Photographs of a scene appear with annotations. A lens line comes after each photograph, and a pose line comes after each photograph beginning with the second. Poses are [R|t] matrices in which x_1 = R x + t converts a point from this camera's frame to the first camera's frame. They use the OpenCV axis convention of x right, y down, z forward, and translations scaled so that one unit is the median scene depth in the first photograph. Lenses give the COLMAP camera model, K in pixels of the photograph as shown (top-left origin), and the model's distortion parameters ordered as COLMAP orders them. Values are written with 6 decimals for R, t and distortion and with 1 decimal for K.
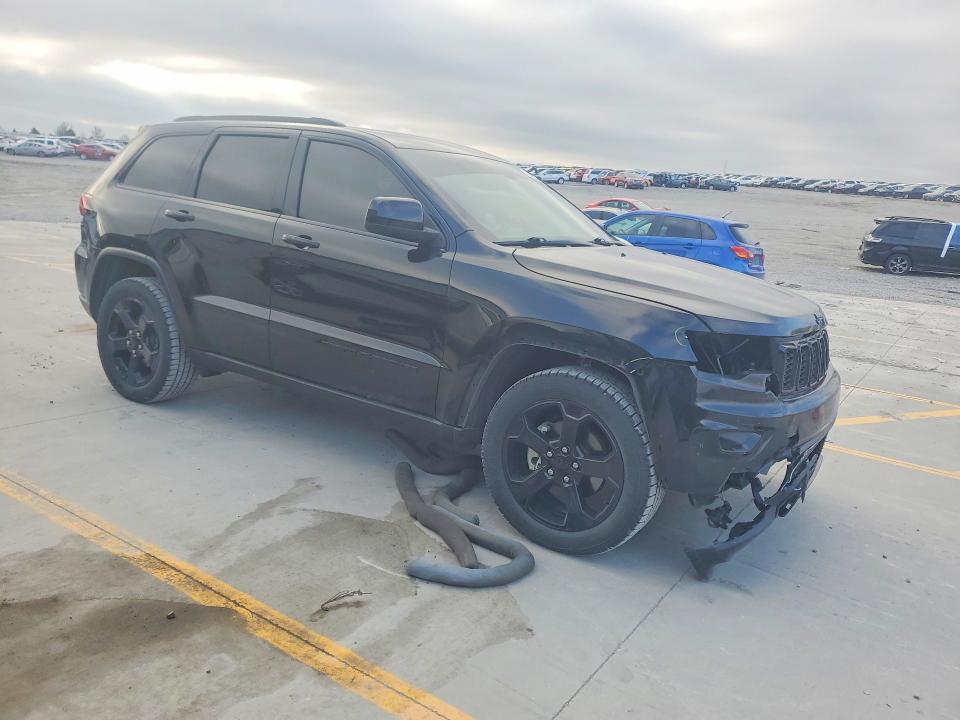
lens RADIAL K [[754.8, 0, 483.2], [0, 754.8, 361.2], [0, 0, 1]] dist [0.021055, -0.003477]
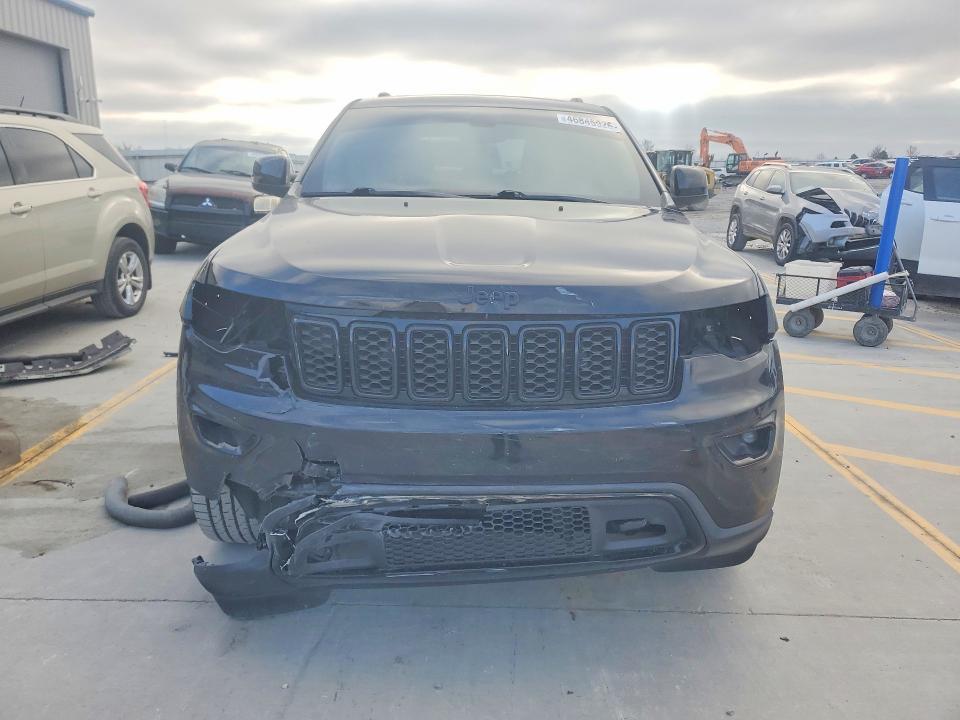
lens RADIAL K [[754.8, 0, 482.4], [0, 754.8, 358.8], [0, 0, 1]] dist [0.021055, -0.003477]
pose [[0.547349, 0.126767, -0.827248, 1.145097], [-0.153411, 0.986910, 0.049729, -0.046171], [0.822723, 0.099690, 0.559632, 0.842660]]
